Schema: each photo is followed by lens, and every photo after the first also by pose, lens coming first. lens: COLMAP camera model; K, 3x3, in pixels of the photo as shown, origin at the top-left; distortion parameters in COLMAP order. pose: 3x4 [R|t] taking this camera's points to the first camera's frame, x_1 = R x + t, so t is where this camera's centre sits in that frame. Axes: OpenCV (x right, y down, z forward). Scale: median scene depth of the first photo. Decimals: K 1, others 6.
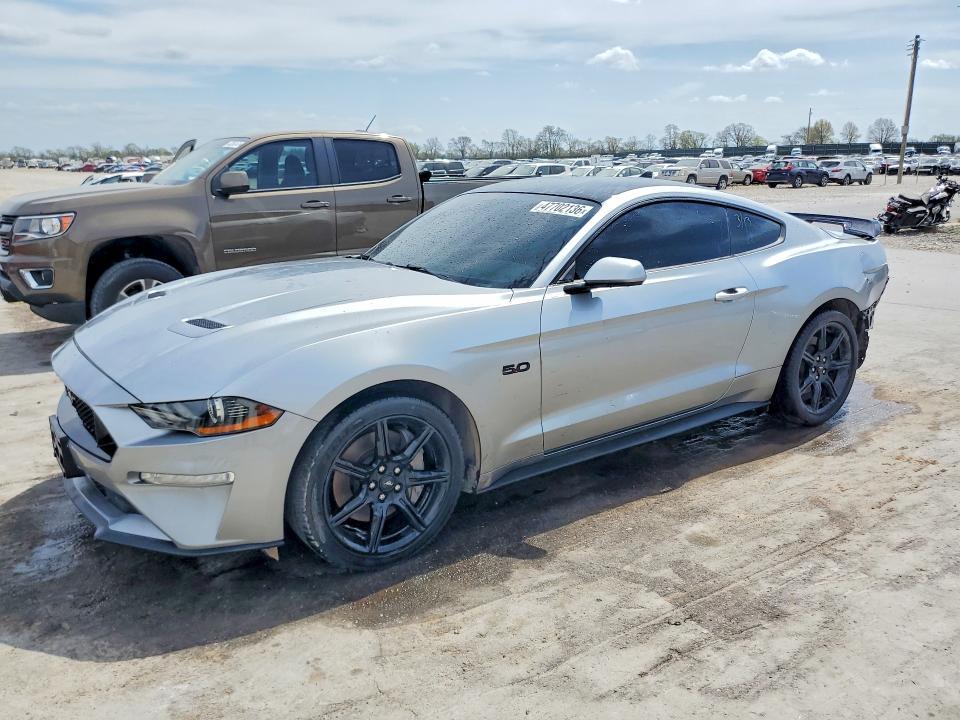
lens RADIAL K [[752.3, 0, 478.2], [0, 752.3, 361.3], [0, 0, 1]] dist [0.002551, 0.007548]
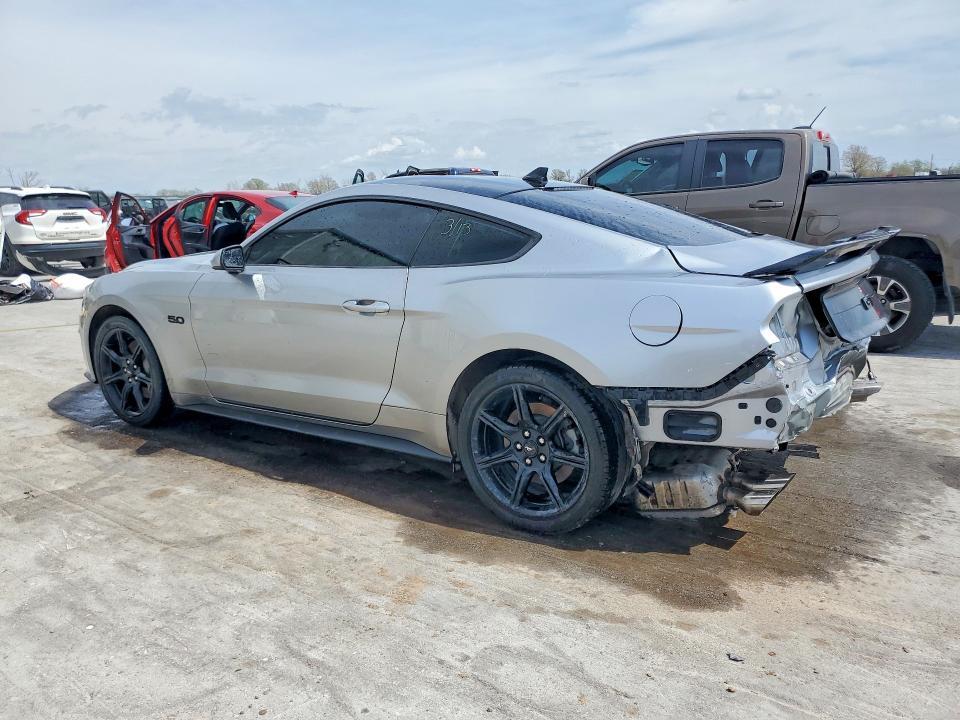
lens RADIAL K [[752.3, 0, 484.7], [0, 752.3, 359.7], [0, 0, 1]] dist [0.002551, 0.007548]
pose [[0.353877, 0.191979, -0.915377, 1.585315], [-0.211034, 0.969858, 0.121822, -0.214520], [0.911173, 0.150066, 0.383725, 1.054138]]
